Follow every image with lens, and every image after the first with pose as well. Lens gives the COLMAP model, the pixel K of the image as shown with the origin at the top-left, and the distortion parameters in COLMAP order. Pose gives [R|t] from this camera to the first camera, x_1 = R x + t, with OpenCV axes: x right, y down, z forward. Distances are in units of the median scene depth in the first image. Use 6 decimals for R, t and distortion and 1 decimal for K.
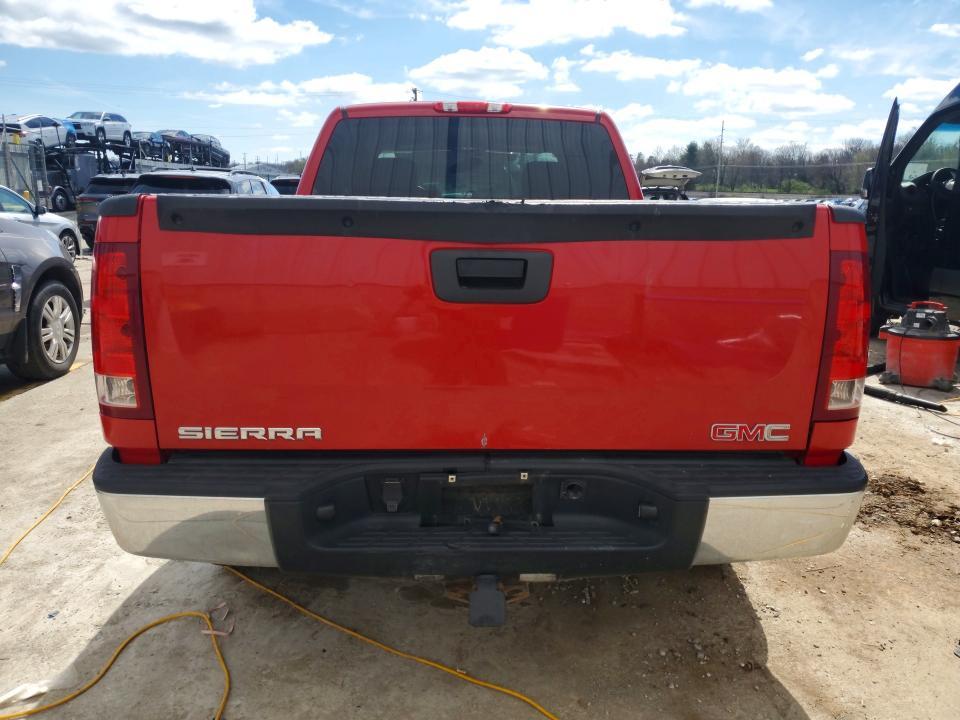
lens RADIAL K [[762.0, 0, 476.0], [0, 762.0, 358.4], [0, 0, 1]] dist [0.016692, 0.010207]
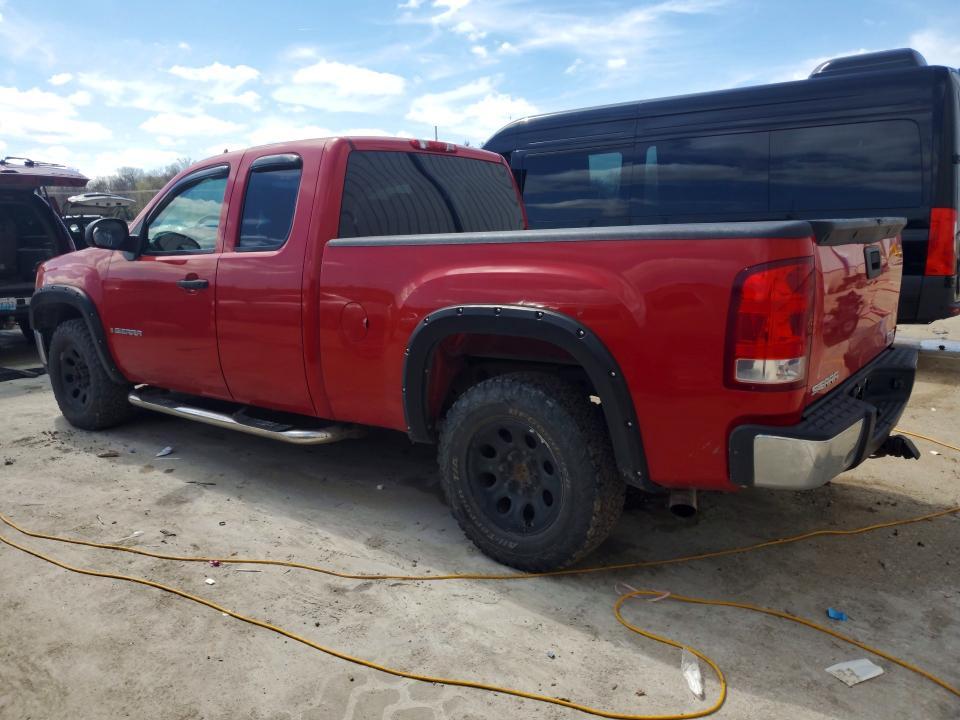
lens RADIAL K [[762.0, 0, 476.0], [0, 762.0, 358.4], [0, 0, 1]] dist [0.016692, 0.010207]
pose [[0.629185, -0.160956, 0.760407, -0.142392], [0.186186, 0.981051, 0.053603, -0.012050], [-0.754626, 0.107851, 0.647231, 0.044062]]
